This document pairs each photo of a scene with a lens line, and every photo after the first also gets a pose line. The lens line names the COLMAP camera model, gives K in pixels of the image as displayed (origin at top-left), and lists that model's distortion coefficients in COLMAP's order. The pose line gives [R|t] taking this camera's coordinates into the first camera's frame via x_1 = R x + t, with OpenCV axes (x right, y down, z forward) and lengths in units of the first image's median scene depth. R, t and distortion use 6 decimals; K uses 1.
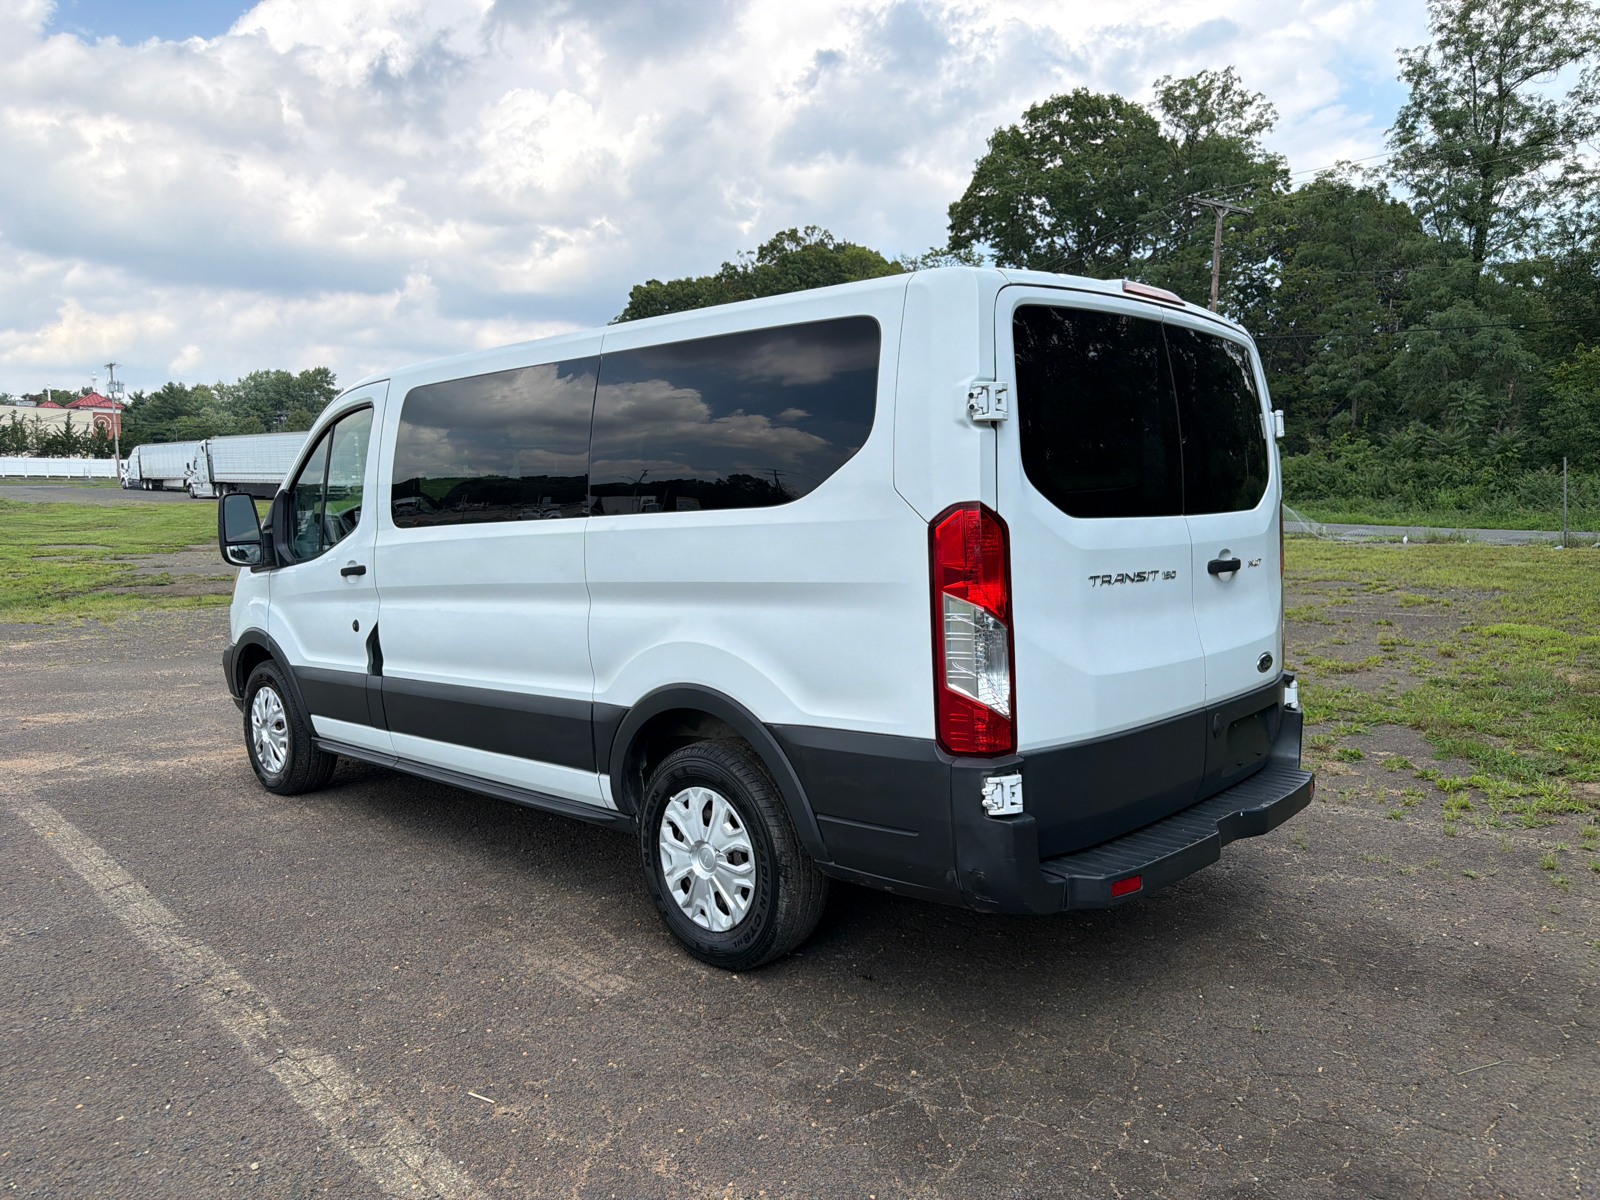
lens RADIAL K [[1180.2, 0, 813.7], [0, 1180.2, 598.9], [0, 0, 1]] dist [0.028568, -0.040693]
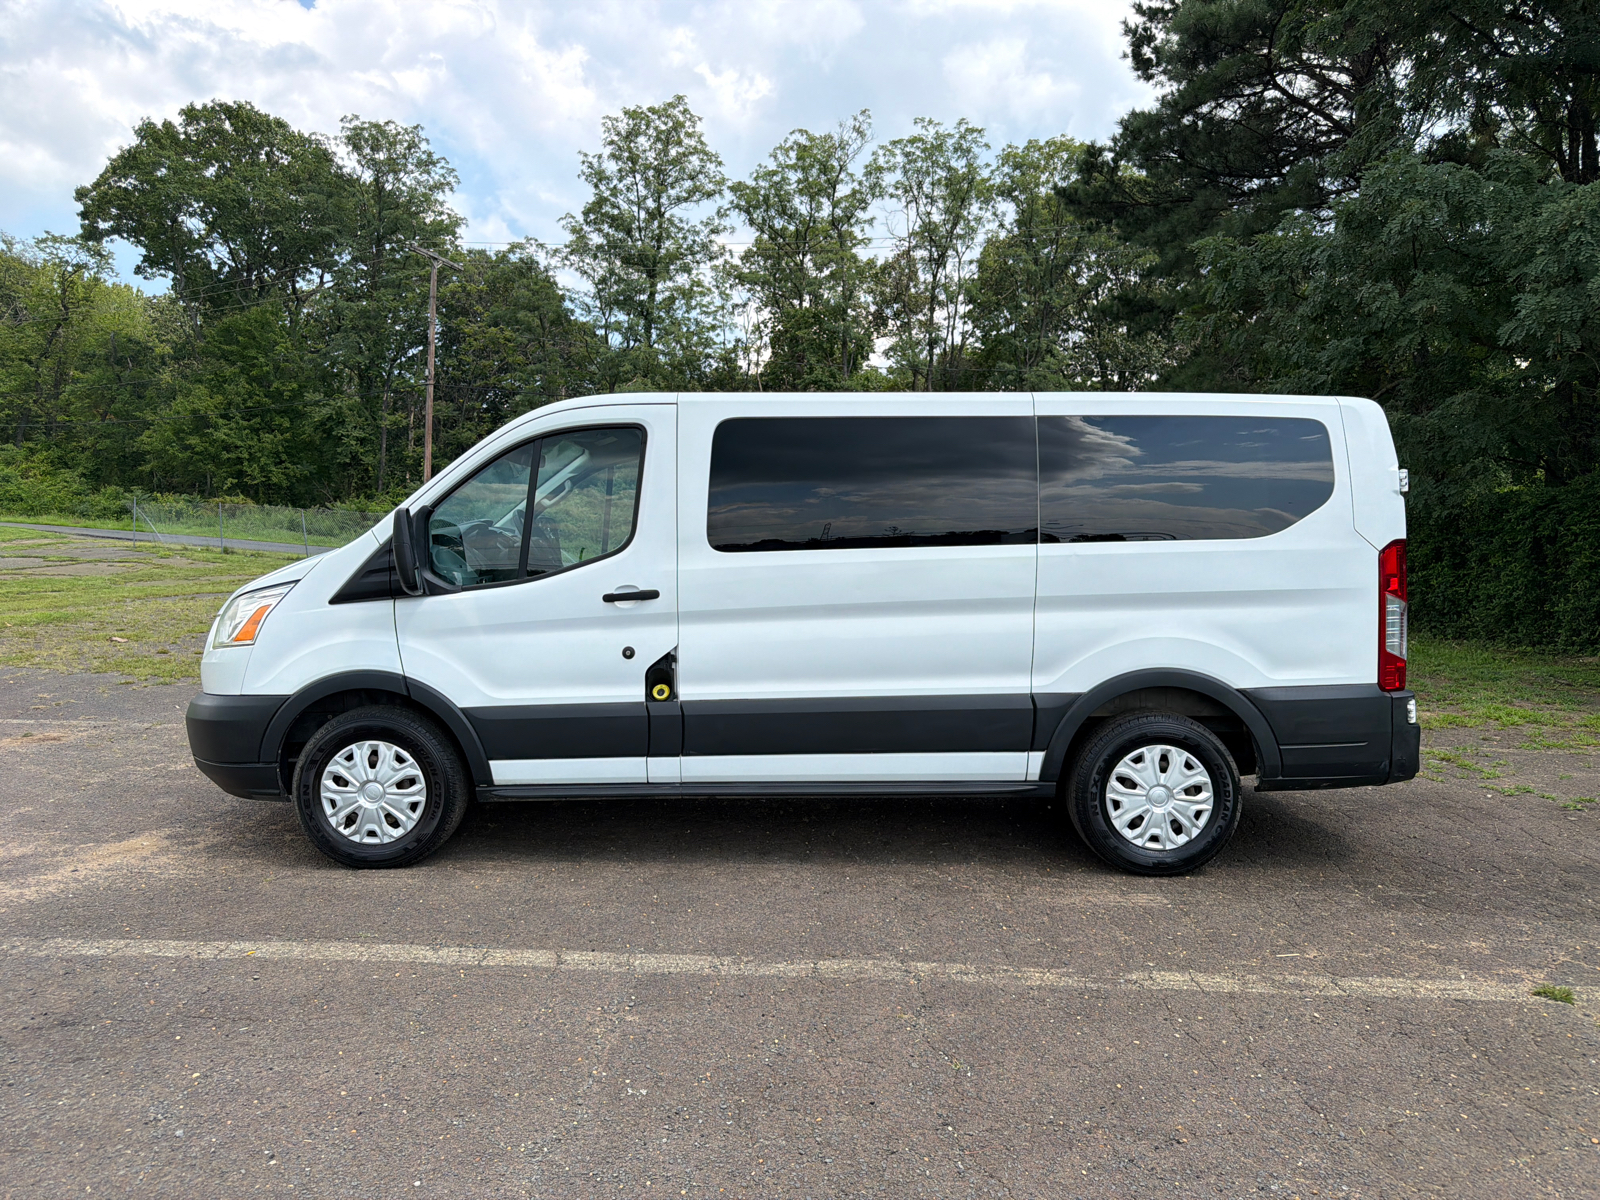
lens RADIAL K [[1180.2, 0, 812.7], [0, 1180.2, 597.1], [0, 0, 1]] dist [0.028568, -0.040693]
pose [[0.710866, -0.012566, 0.703215, -1.200160], [0.036637, 0.999145, -0.019181, 0.001258], [-0.702372, 0.039399, 0.710719, 0.272745]]
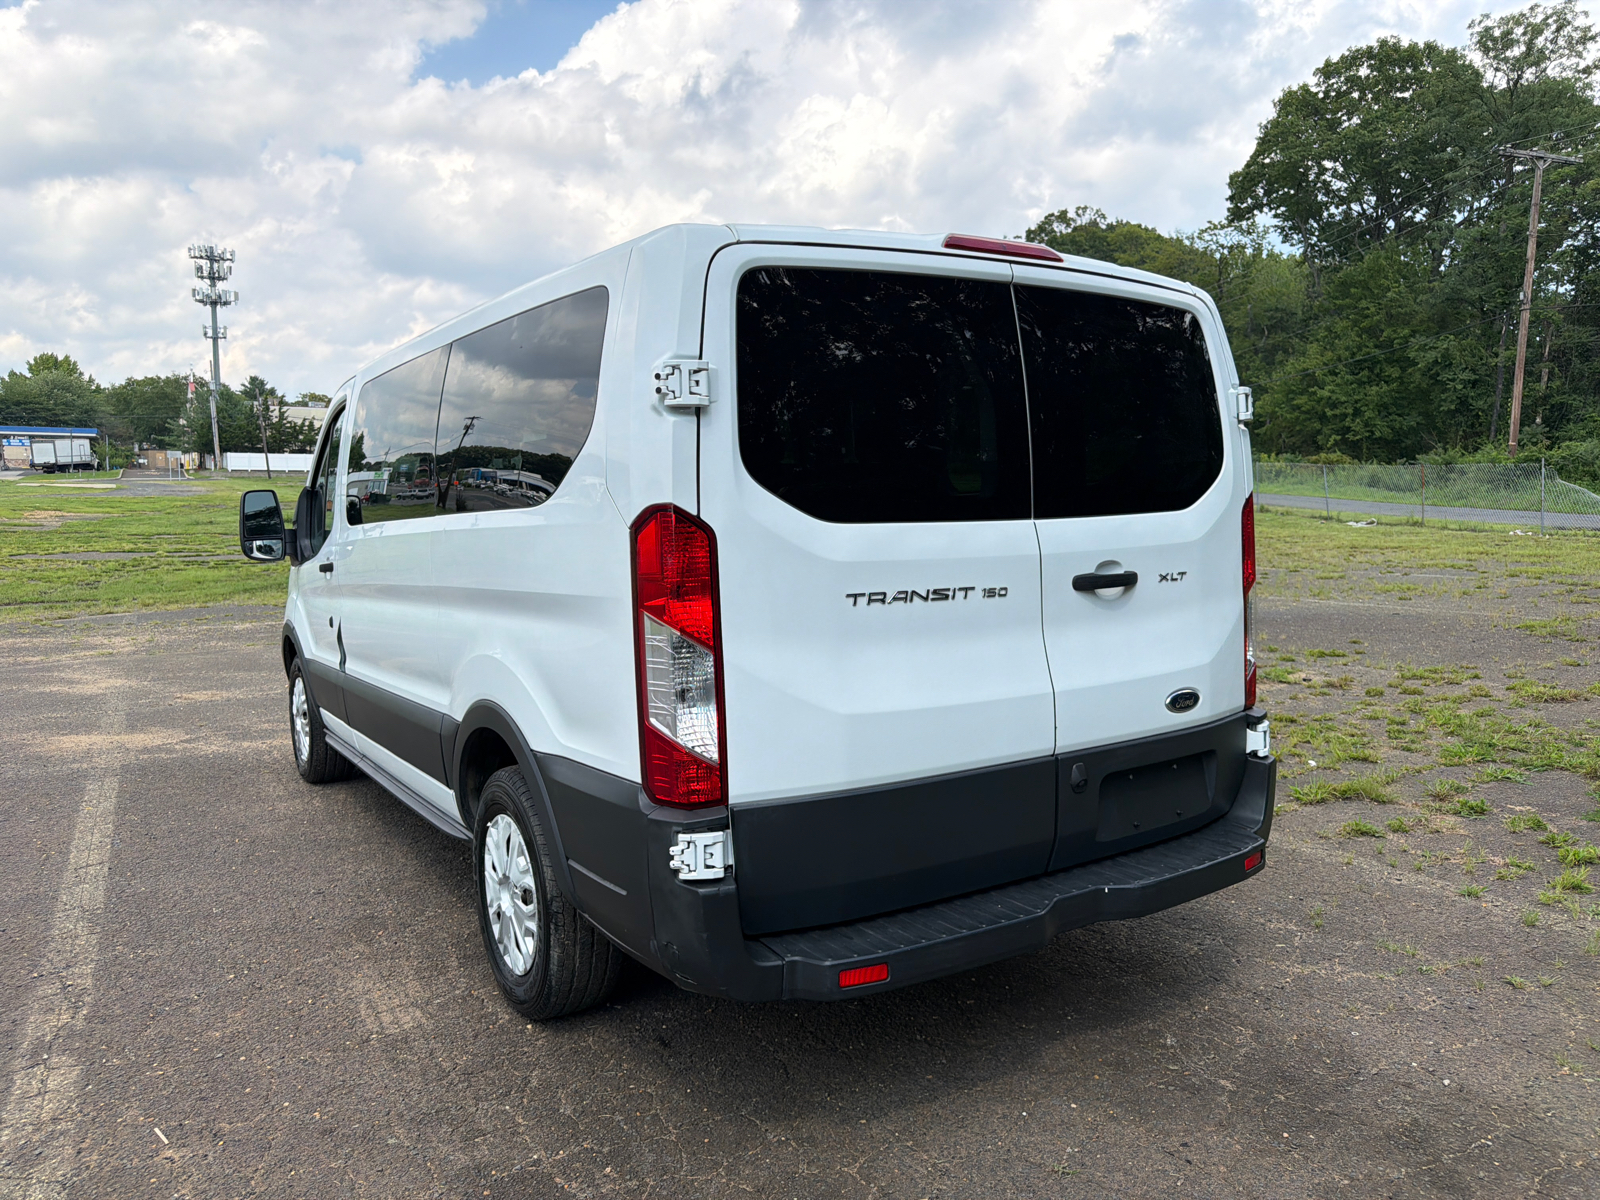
lens RADIAL K [[1180.2, 0, 805.1], [0, 1180.2, 598.1], [0, 0, 1]] dist [0.028568, -0.040693]
pose [[0.970307, 0.020078, -0.241042, 0.313942], [-0.018540, 0.999791, 0.008649, -0.017733], [0.241165, -0.003923, 0.970476, 0.152628]]
